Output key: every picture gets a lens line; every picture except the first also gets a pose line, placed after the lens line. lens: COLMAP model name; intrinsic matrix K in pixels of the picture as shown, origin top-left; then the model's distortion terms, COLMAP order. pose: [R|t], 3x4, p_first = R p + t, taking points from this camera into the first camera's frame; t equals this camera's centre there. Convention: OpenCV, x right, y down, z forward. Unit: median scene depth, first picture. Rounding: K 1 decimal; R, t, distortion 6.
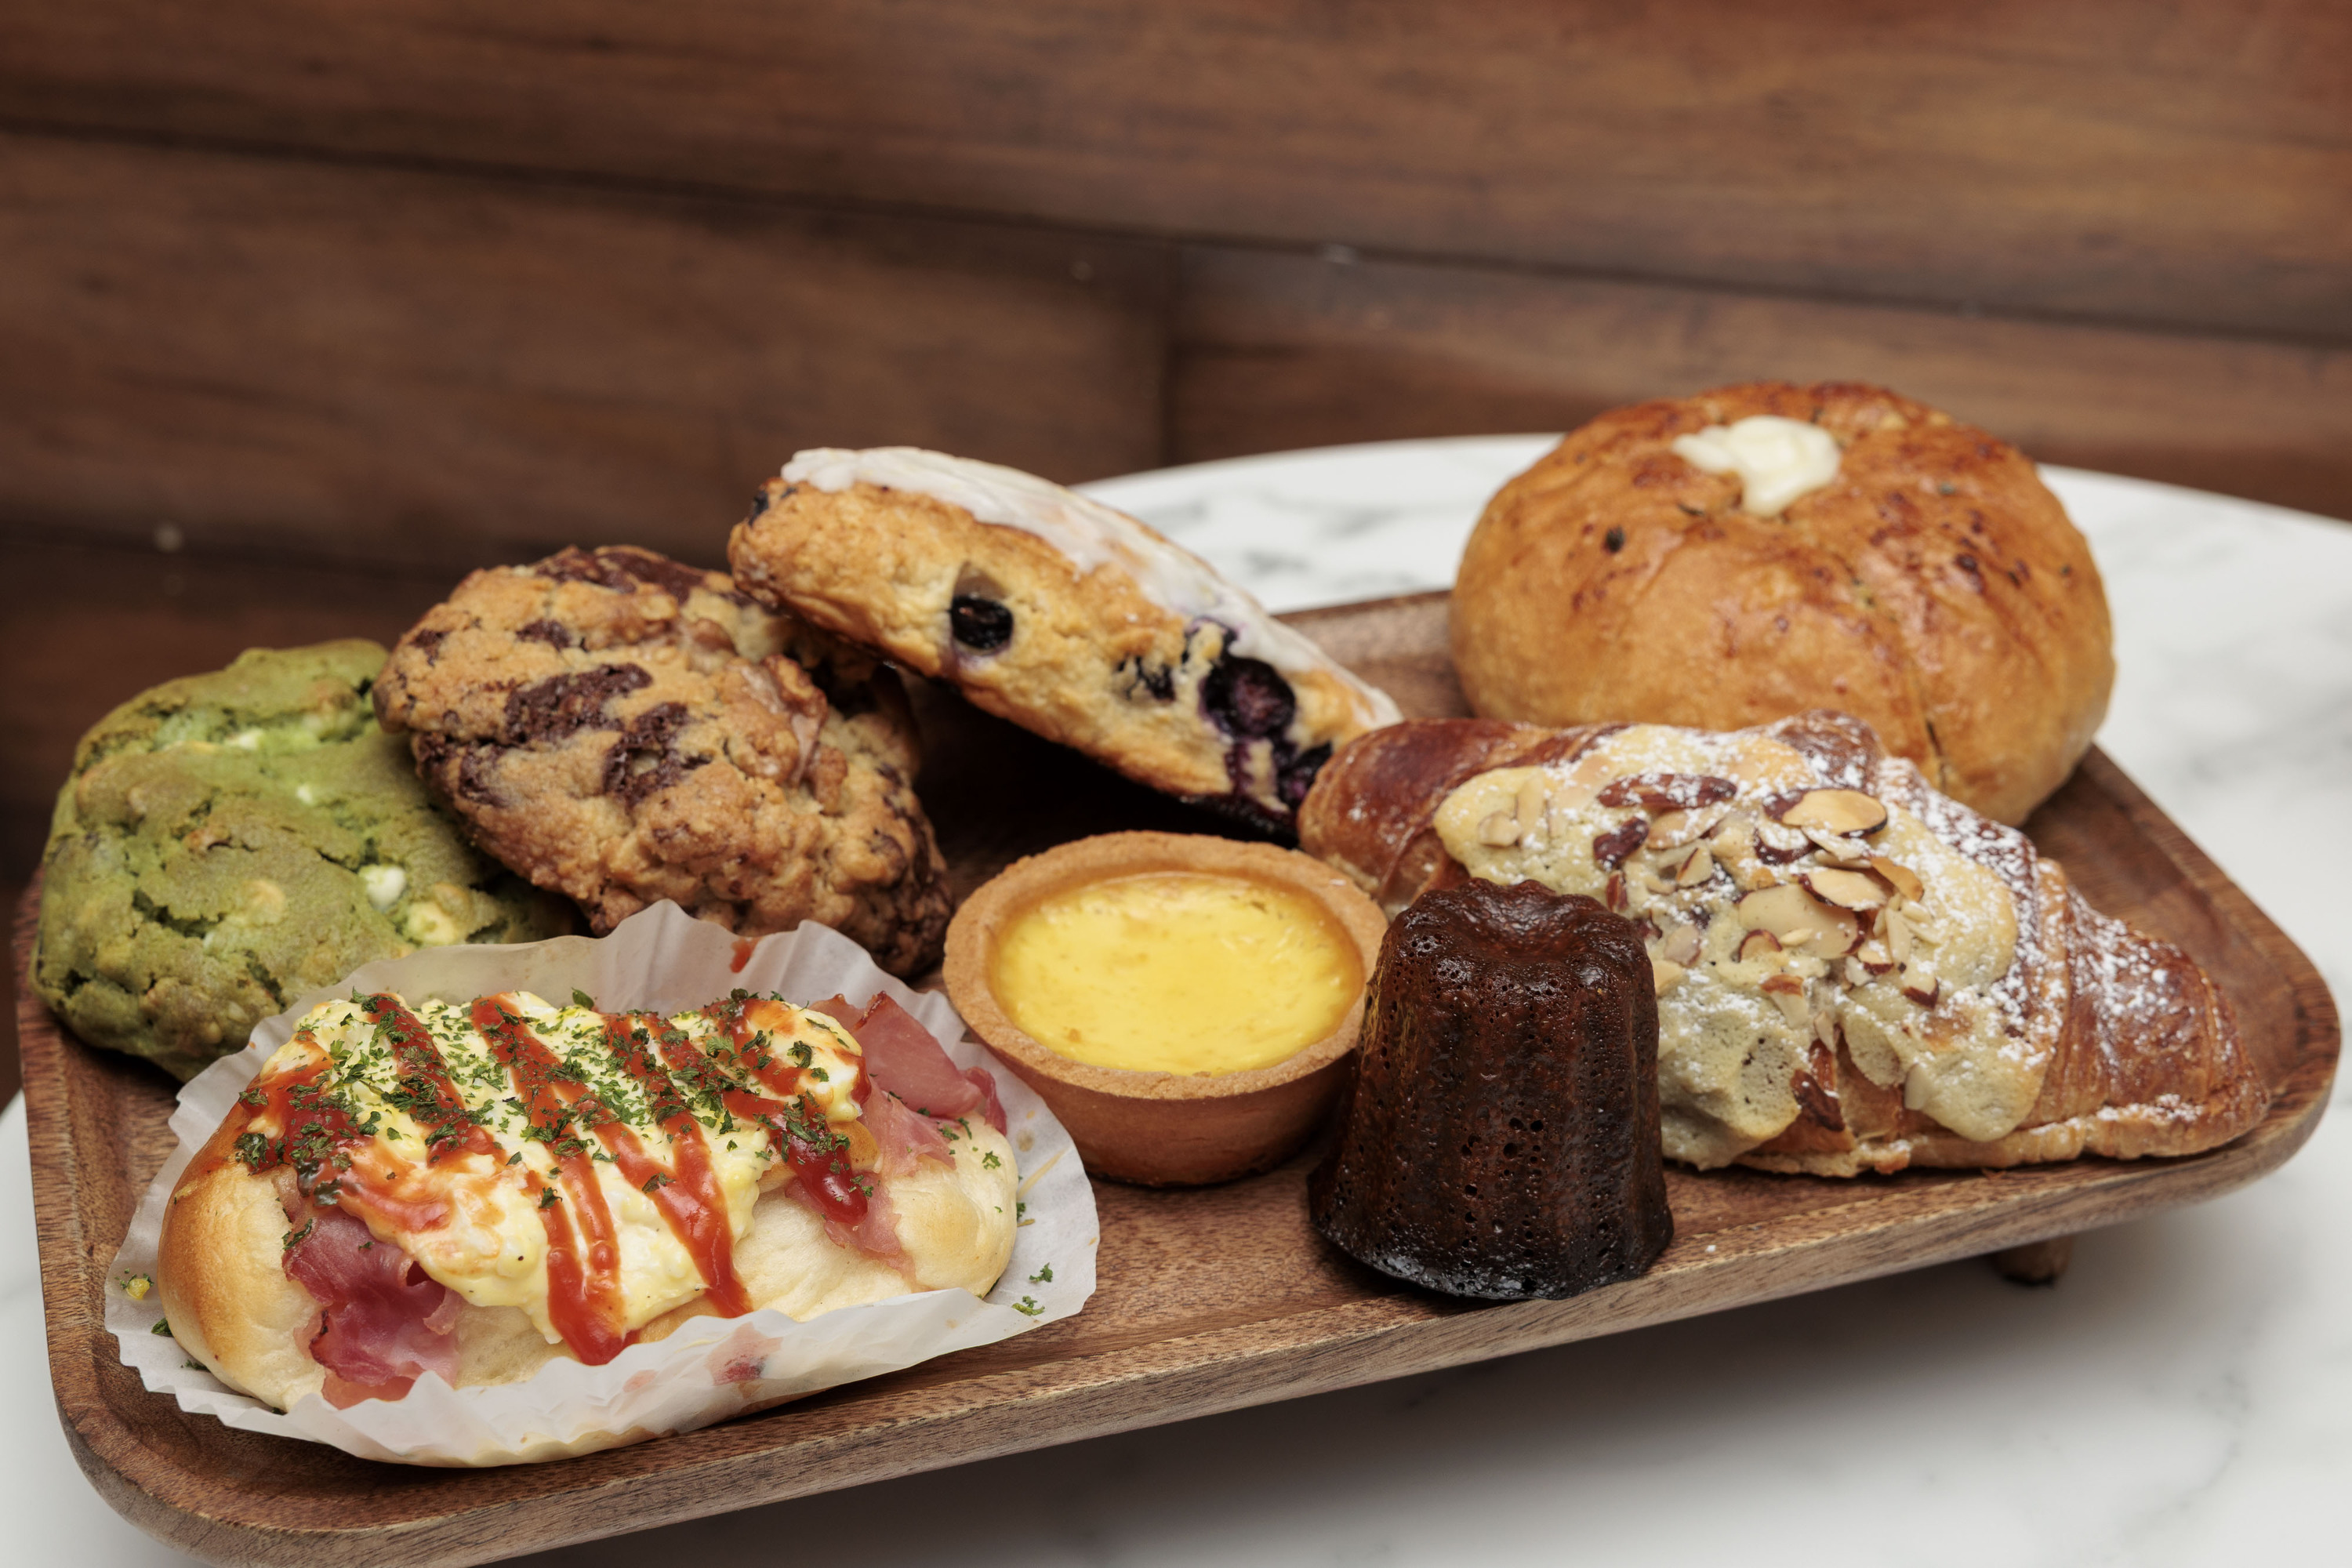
lens RADIAL K [[3521.7, 0, 1176.6], [0, 3521.7, 784.0], [0, 0, 1]] dist [0.010129, 0.000000]
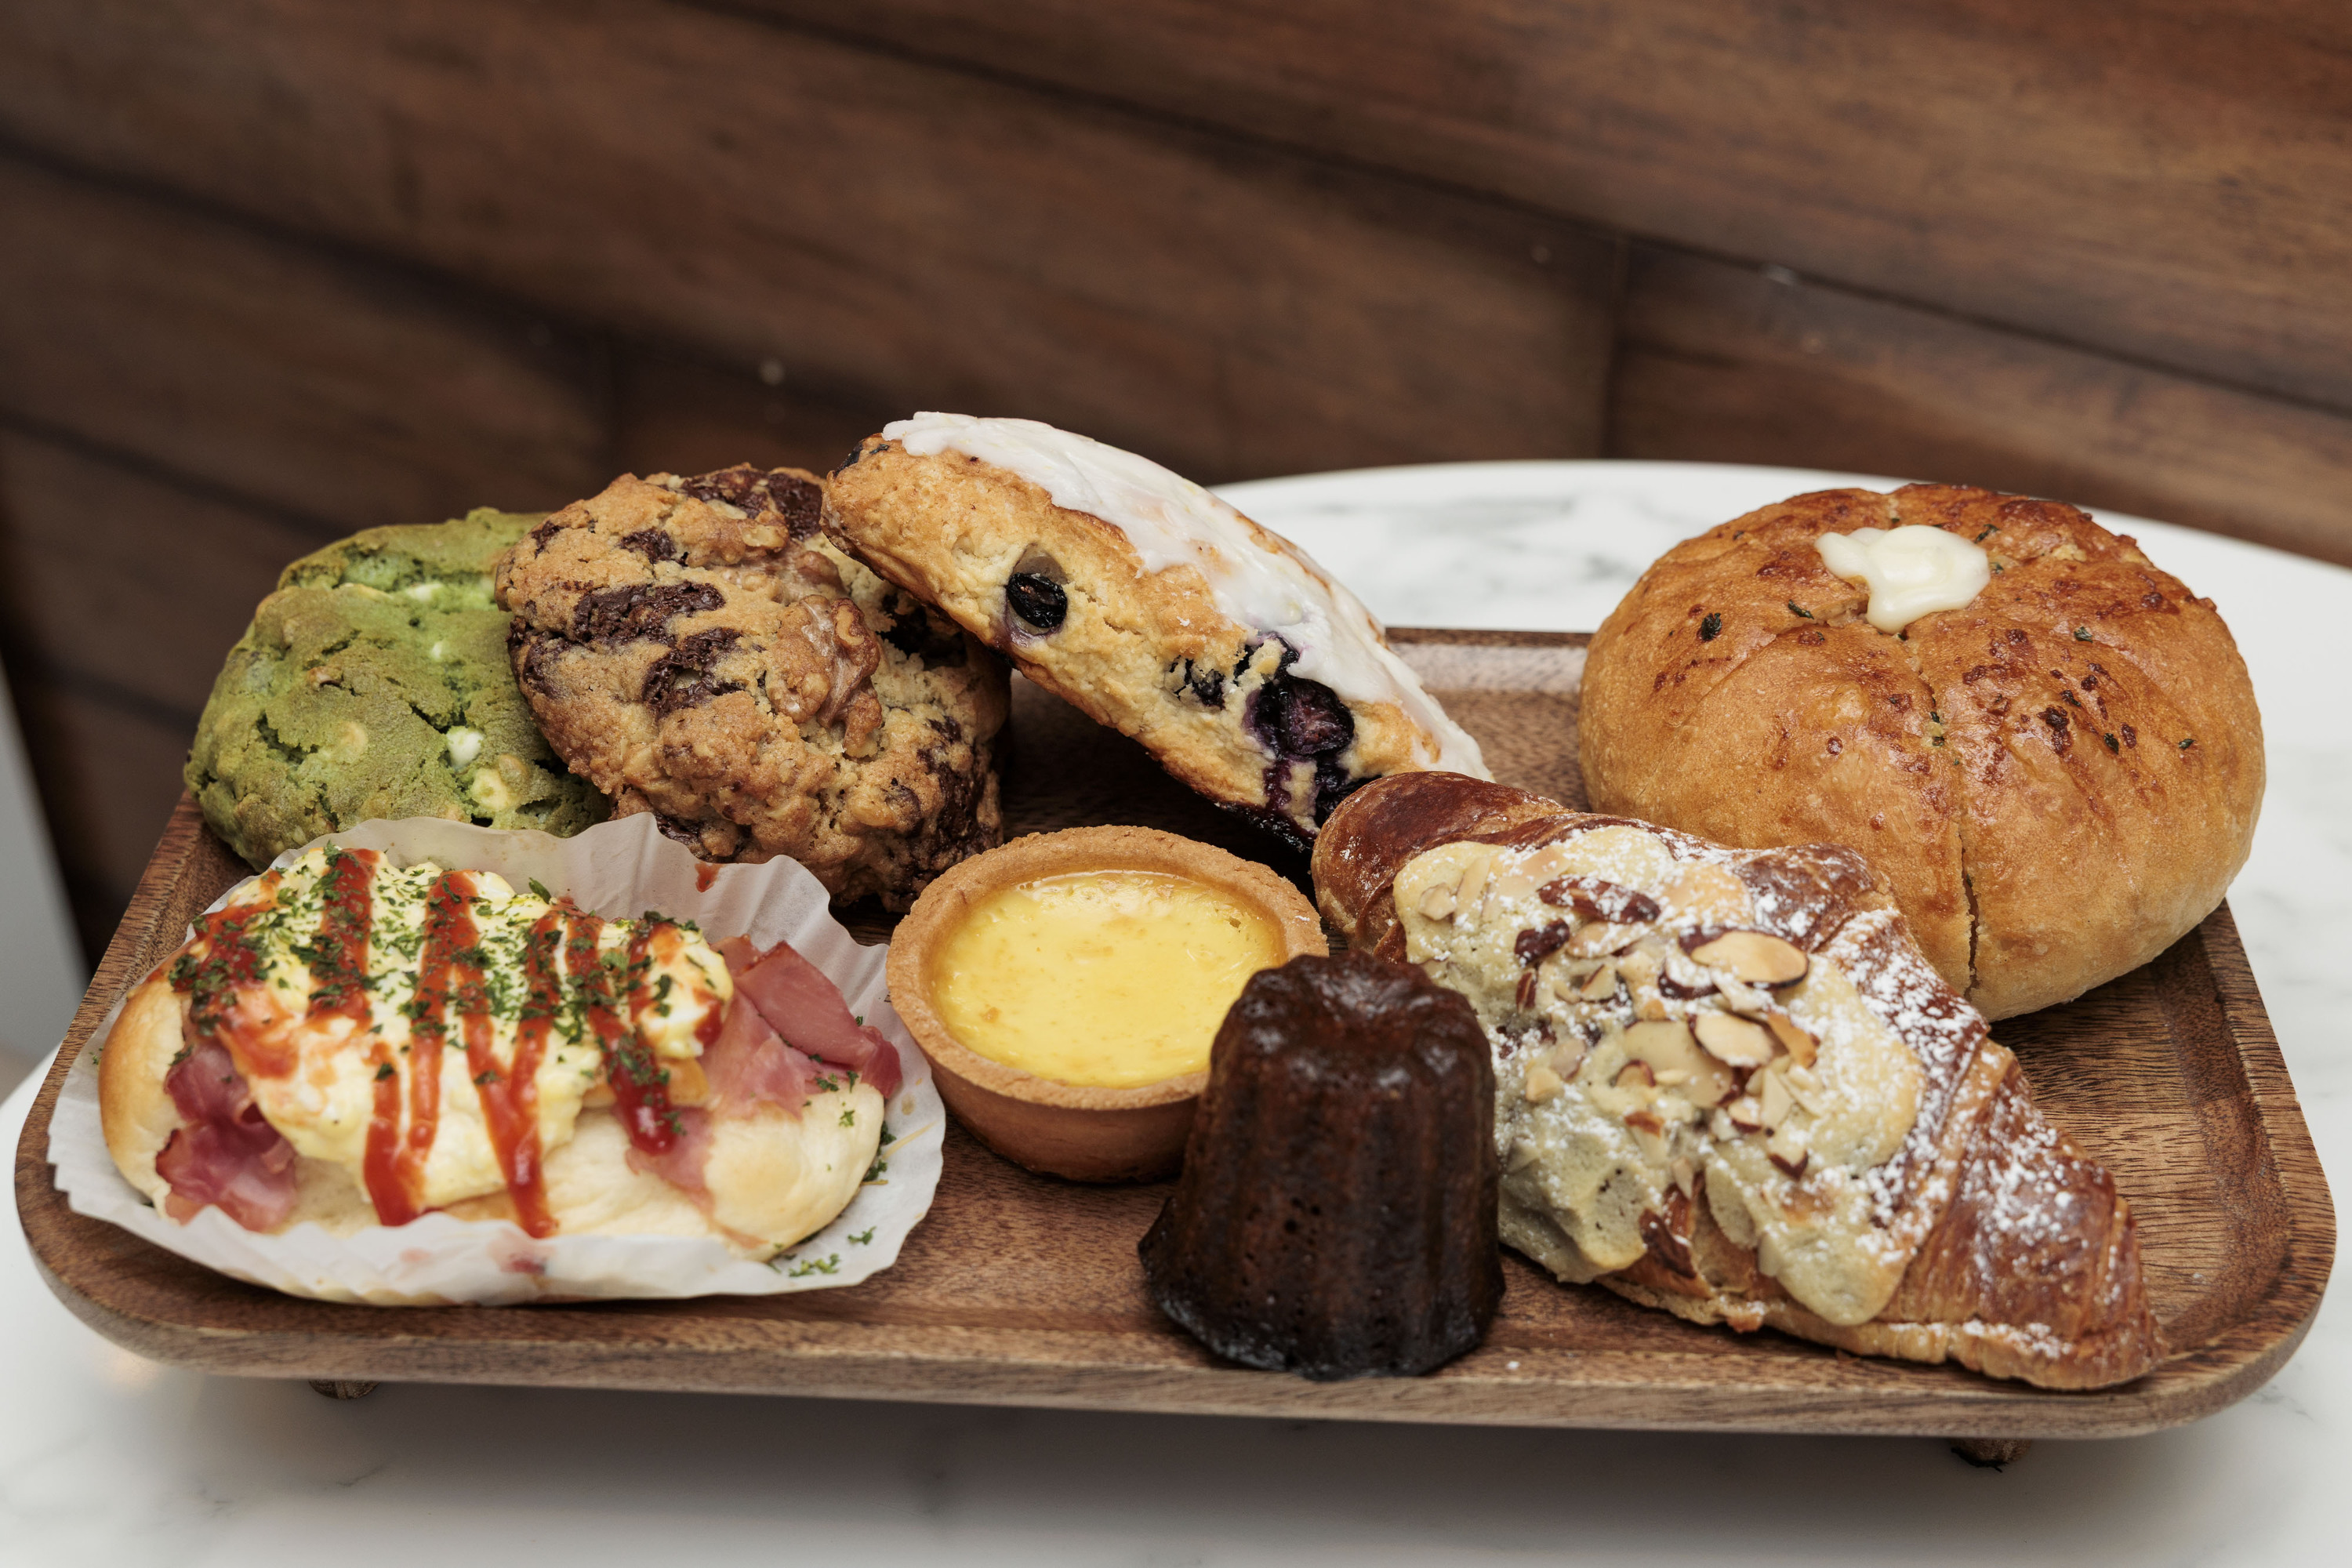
lens RADIAL K [[3093.4, 0, 1174.3], [0, 3093.4, 863.8], [0, 0, 1]] dist [0.004984, 0.000000]
pose [[0.936668, 0.198890, -0.288263, 0.270710], [-0.174554, 0.978698, 0.108075, -0.079023], [0.303617, -0.050913, 0.951433, 0.144443]]
